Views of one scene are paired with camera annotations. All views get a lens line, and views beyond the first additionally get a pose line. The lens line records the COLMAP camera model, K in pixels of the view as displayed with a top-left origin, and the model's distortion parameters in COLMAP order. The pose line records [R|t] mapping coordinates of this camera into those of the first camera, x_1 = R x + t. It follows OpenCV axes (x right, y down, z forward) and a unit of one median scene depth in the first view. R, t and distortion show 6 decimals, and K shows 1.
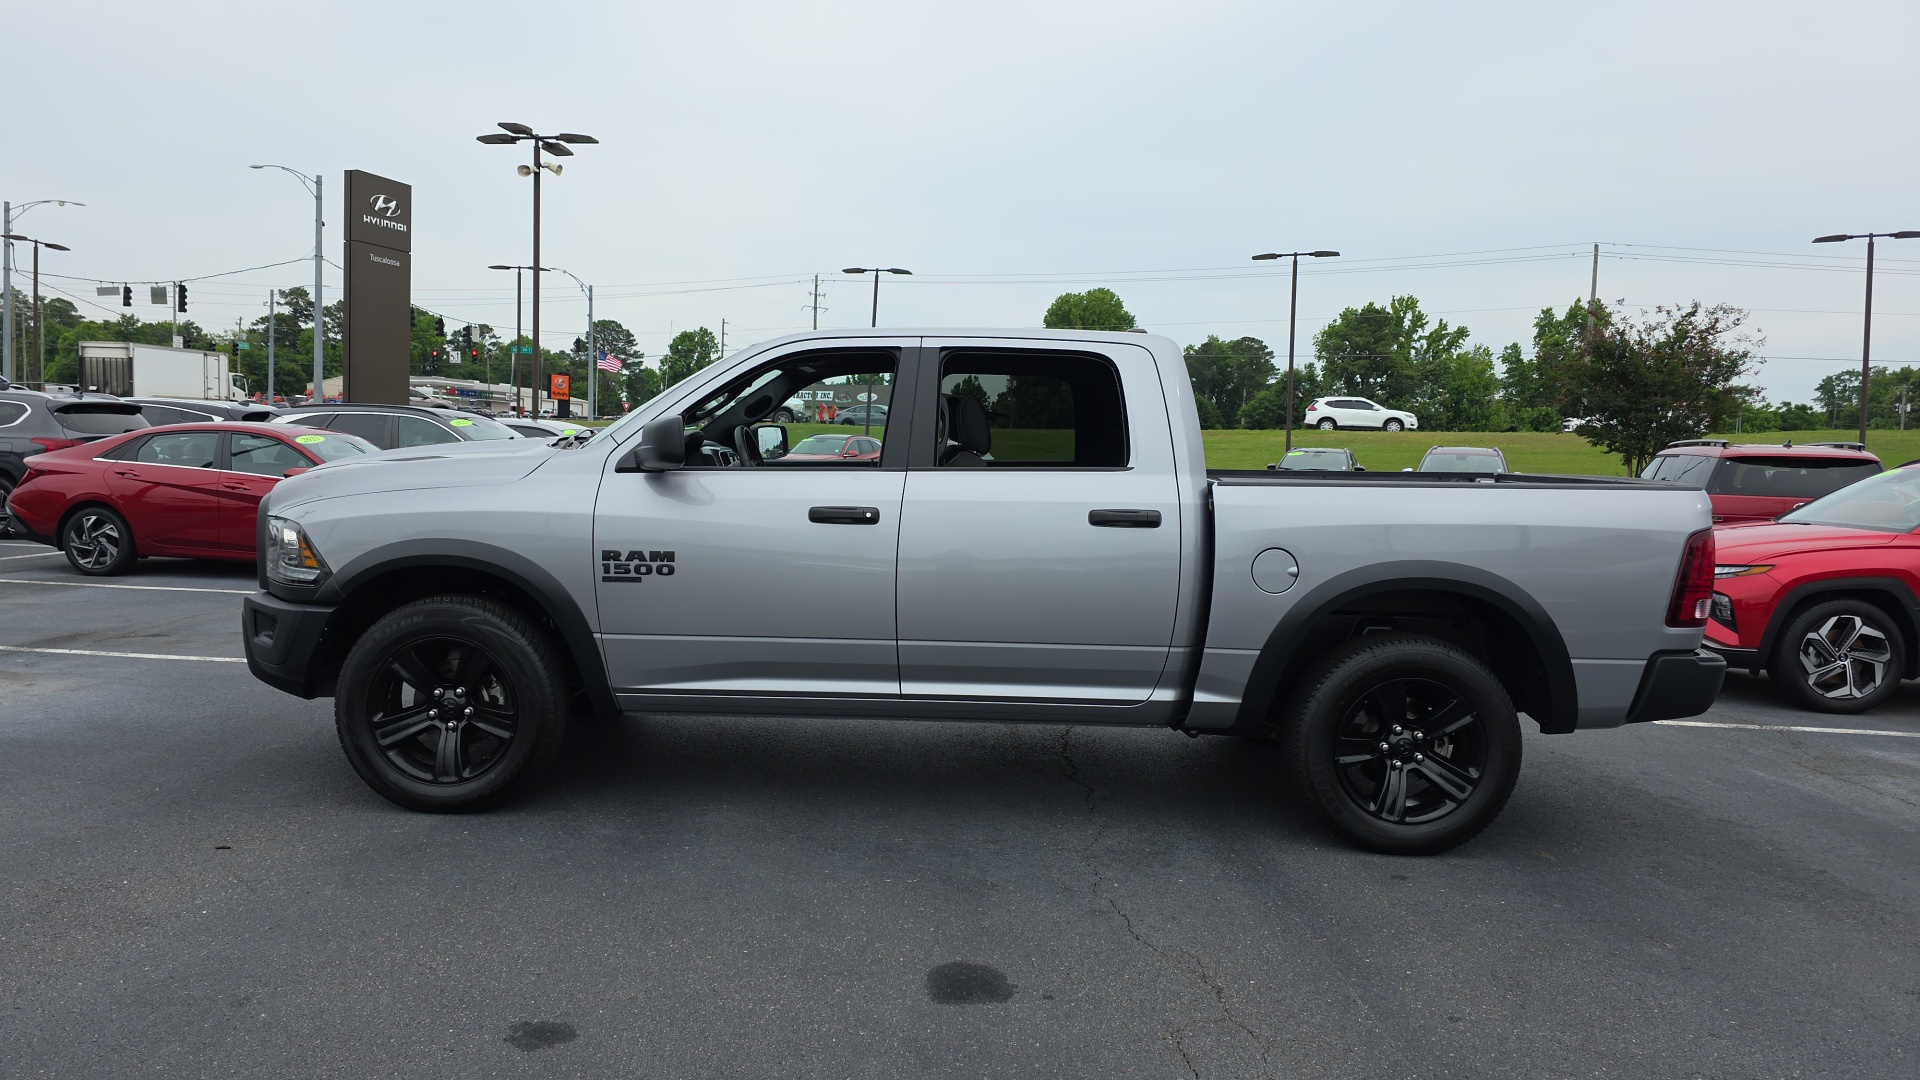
lens RADIAL K [[1356.0, 0, 985.0], [0, 1356.0, 537.5], [0, 0, 1]] dist [0.028034, -0.006488]
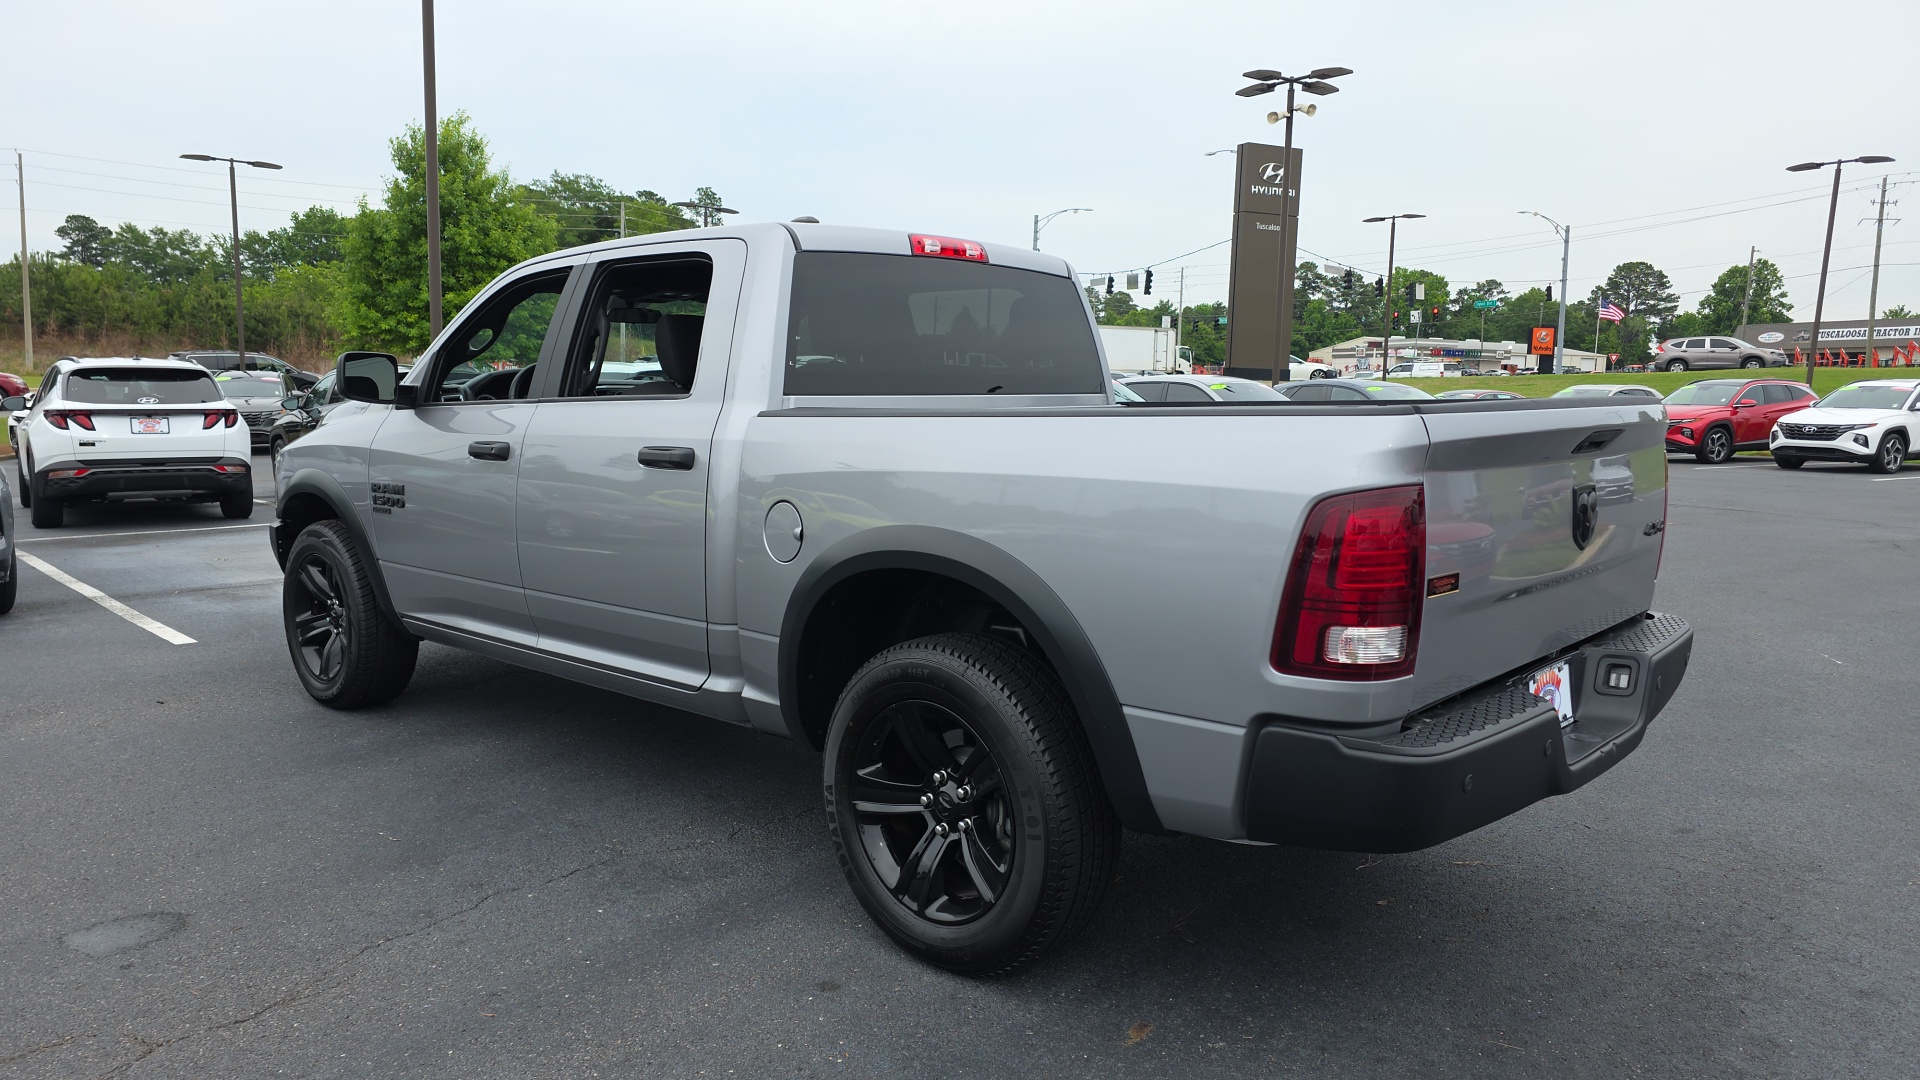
lens RADIAL K [[1379.0, 0, 978.5], [0, 1379.0, 549.4], [0, 0, 1]] dist [0.017137, -0.034875]
pose [[0.689058, 0.049670, -0.723002, 0.153958], [-0.026268, 0.998705, 0.043576, -0.000035], [0.724230, -0.011034, 0.689470, 0.106951]]
